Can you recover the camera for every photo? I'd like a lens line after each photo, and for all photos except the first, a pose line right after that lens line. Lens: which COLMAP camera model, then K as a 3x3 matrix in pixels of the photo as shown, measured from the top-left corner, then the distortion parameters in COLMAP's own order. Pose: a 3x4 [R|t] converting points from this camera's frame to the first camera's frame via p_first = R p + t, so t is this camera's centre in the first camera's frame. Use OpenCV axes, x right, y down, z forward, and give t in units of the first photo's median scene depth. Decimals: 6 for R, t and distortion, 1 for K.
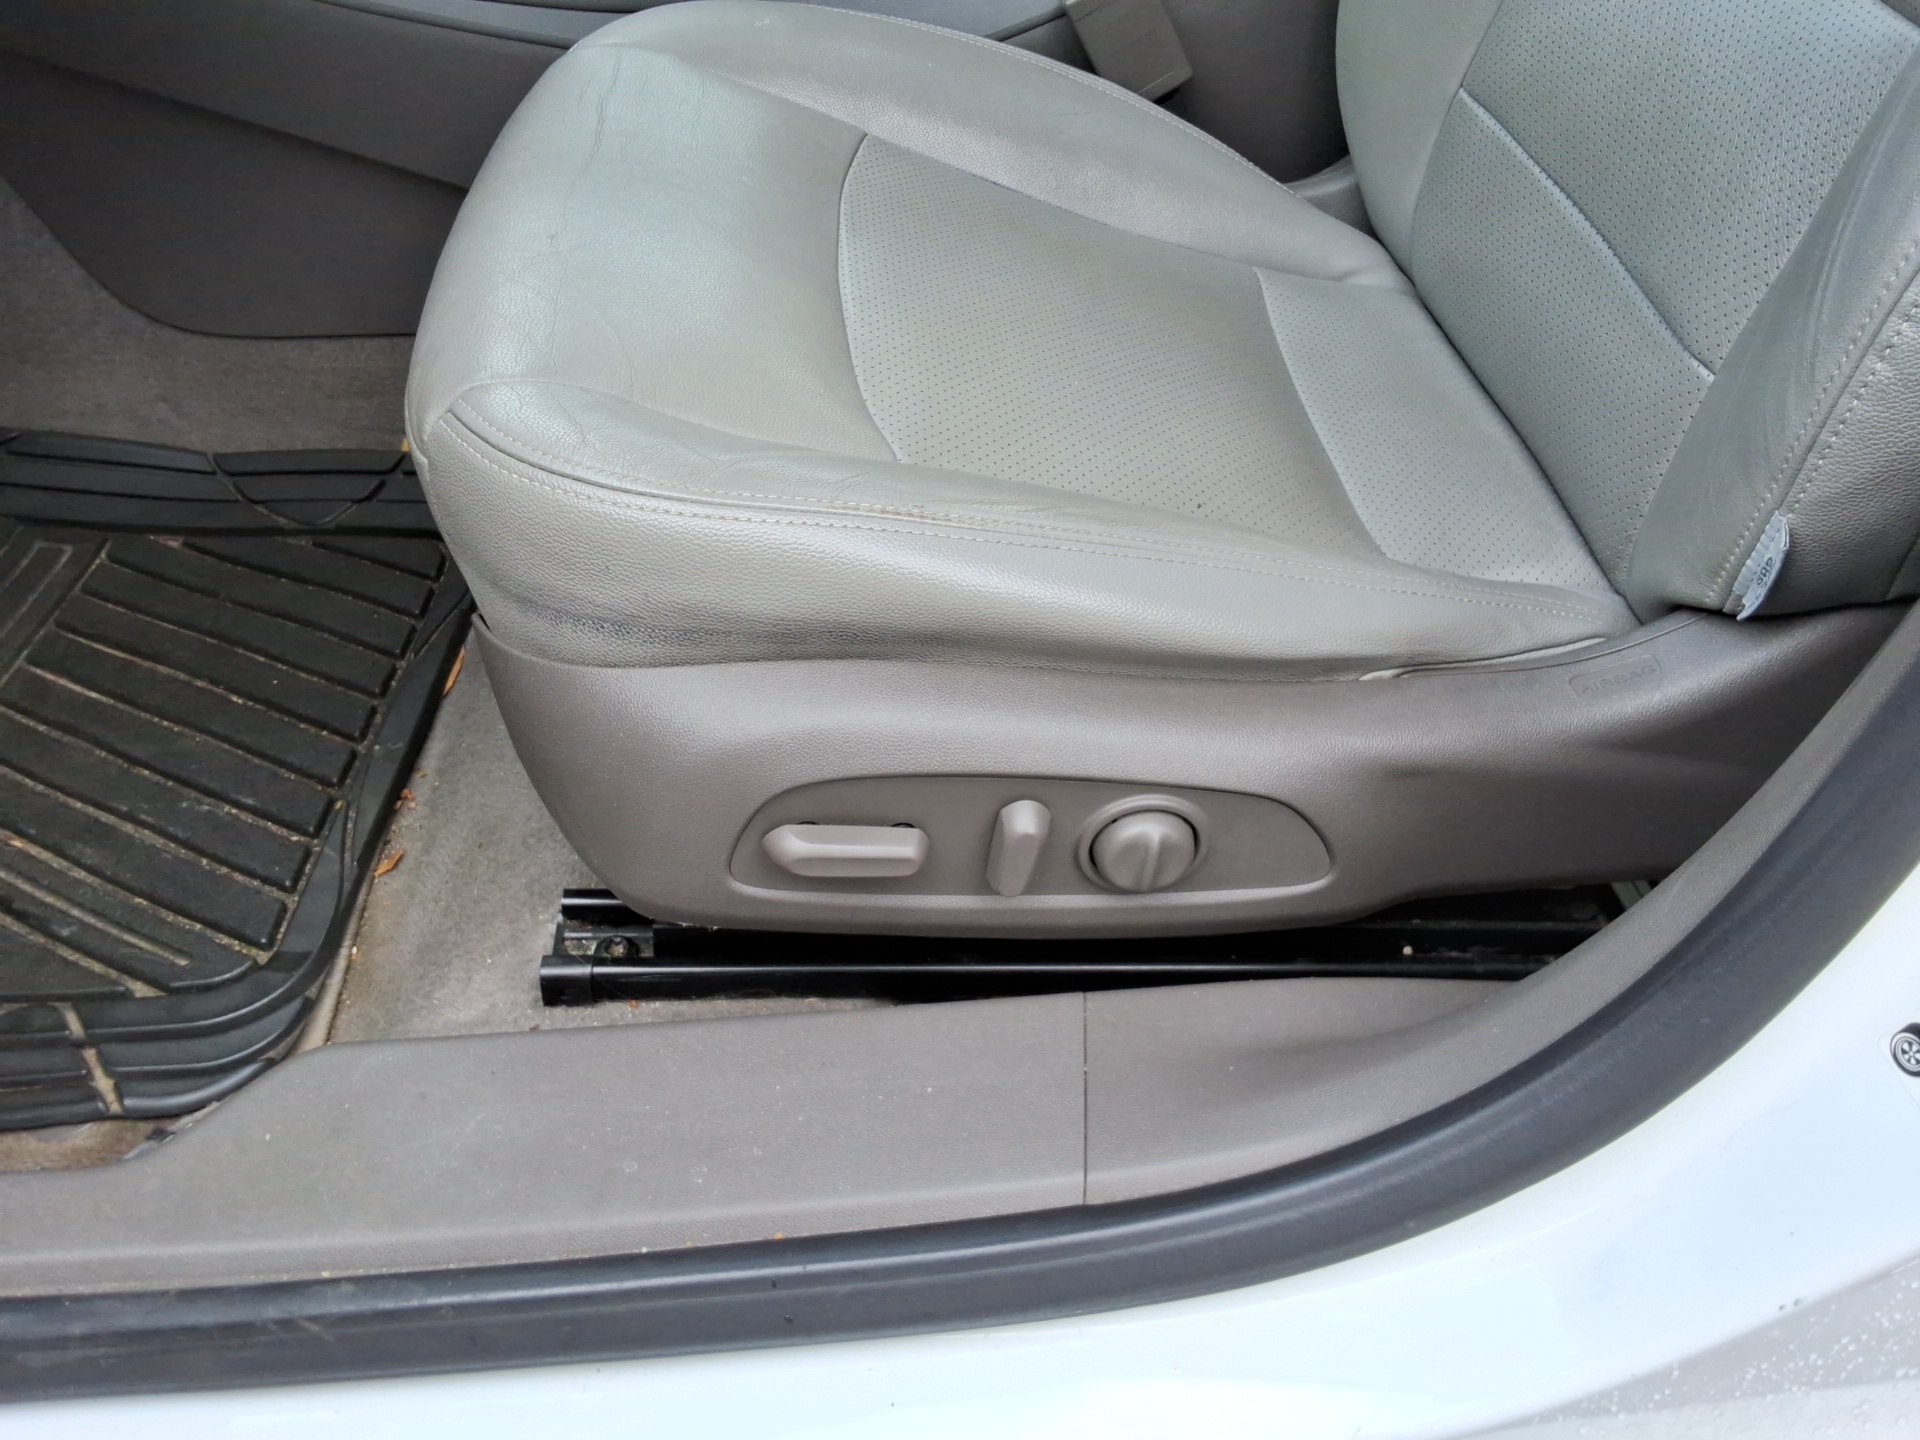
lens RADIAL K [[1542.7, 0, 966.3], [0, 1542.7, 718.1], [0, 0, 1]] dist [0.103028, -0.156195]
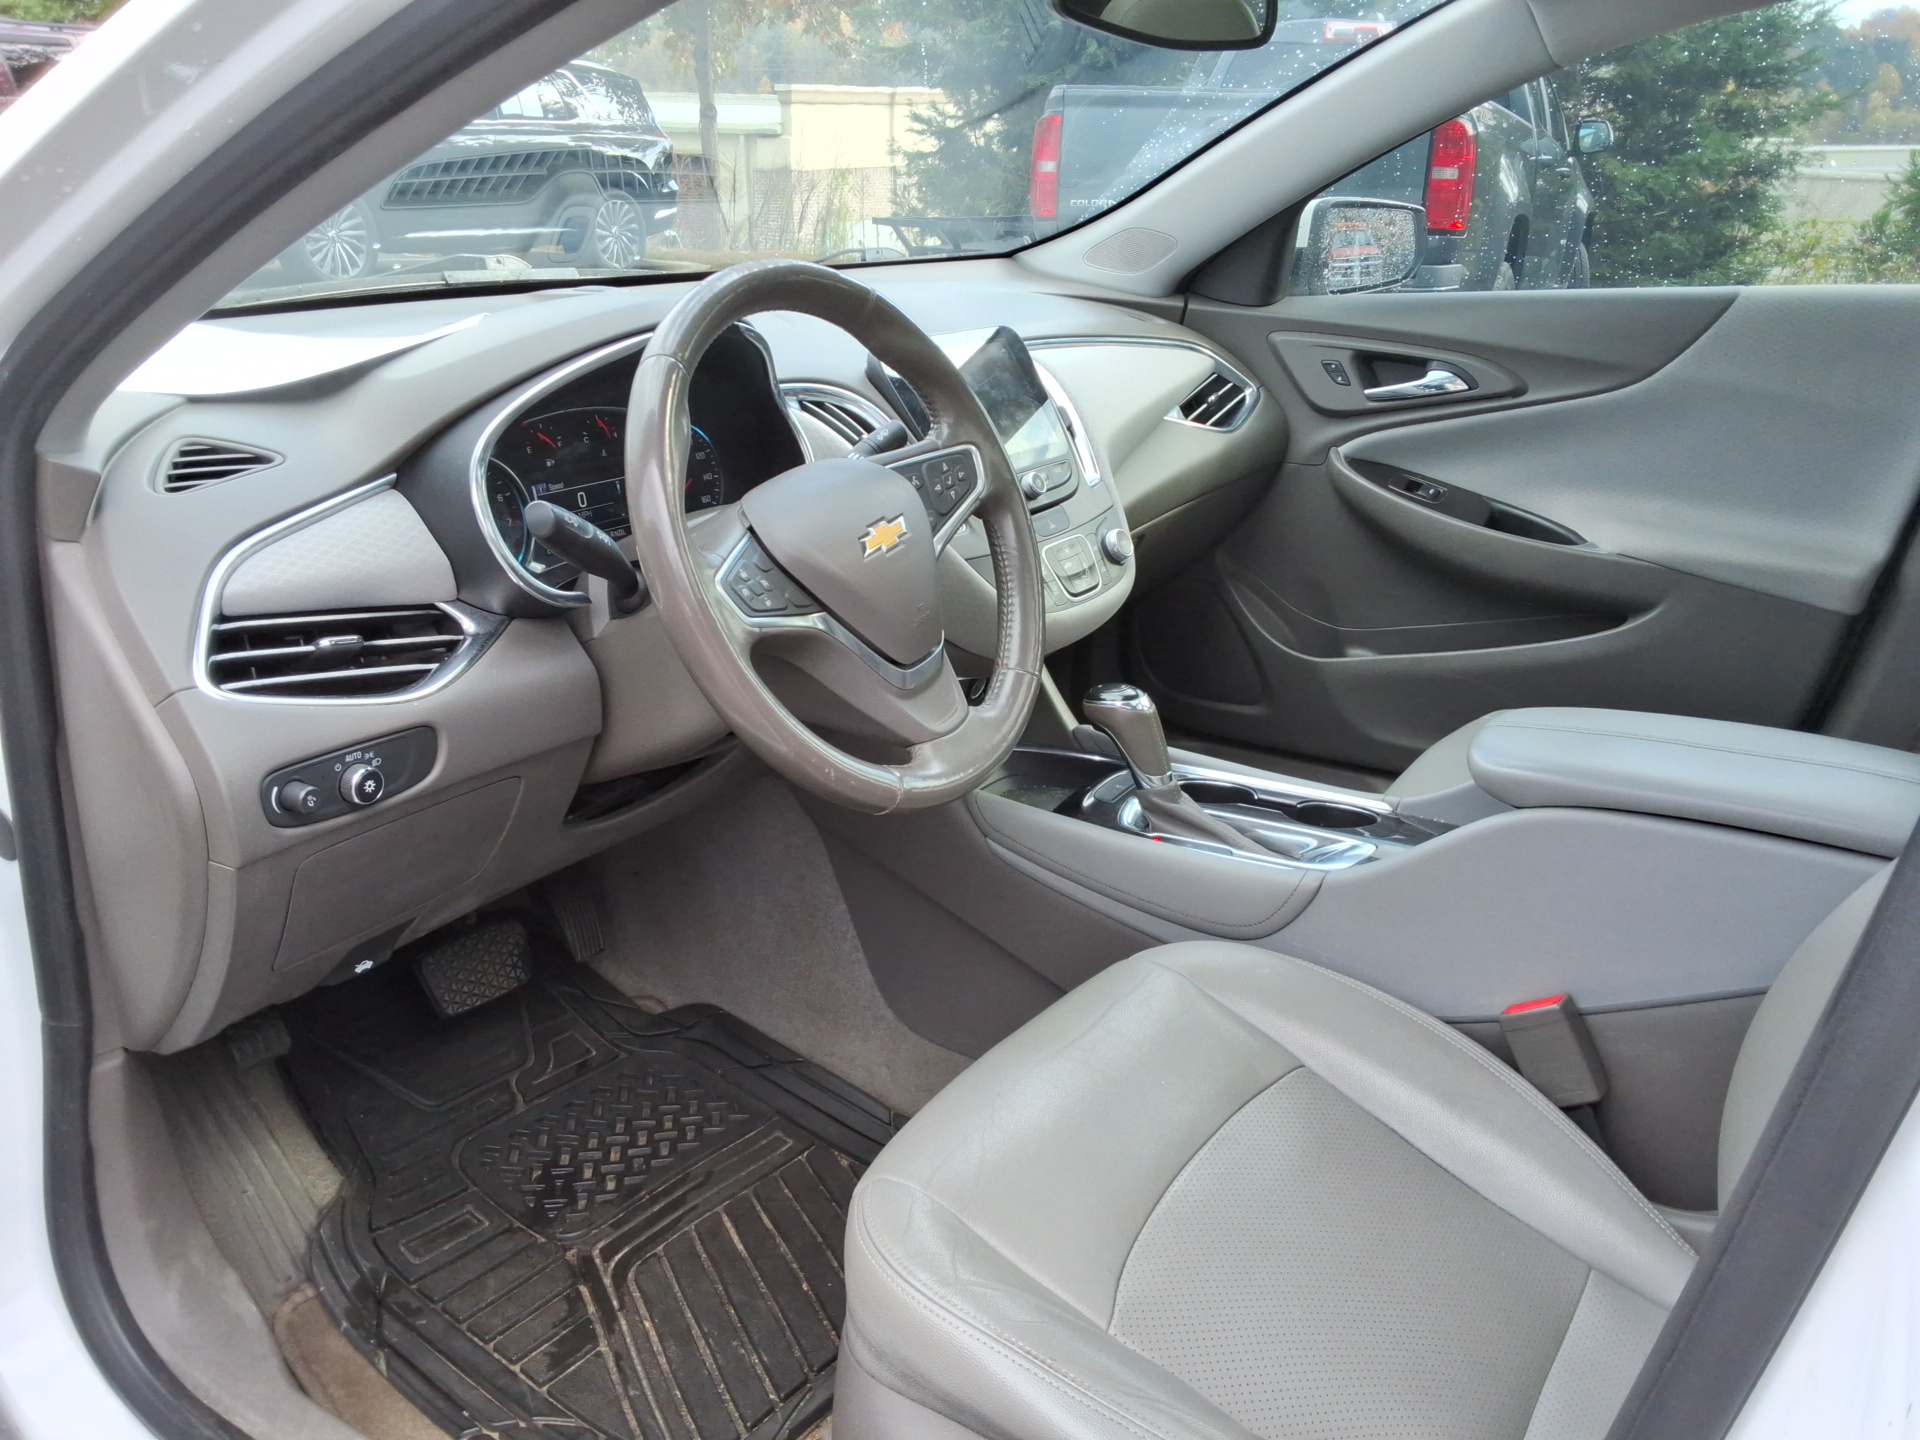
lens RADIAL K [[1542.7, 0, 950.4], [0, 1542.7, 727.3], [0, 0, 1]] dist [0.103028, -0.156195]
pose [[0.791901, 0.188516, -0.580822, 0.462498], [-0.399503, 0.879297, -0.259297, -0.168238], [0.461834, 0.437378, 0.771629, -0.366448]]
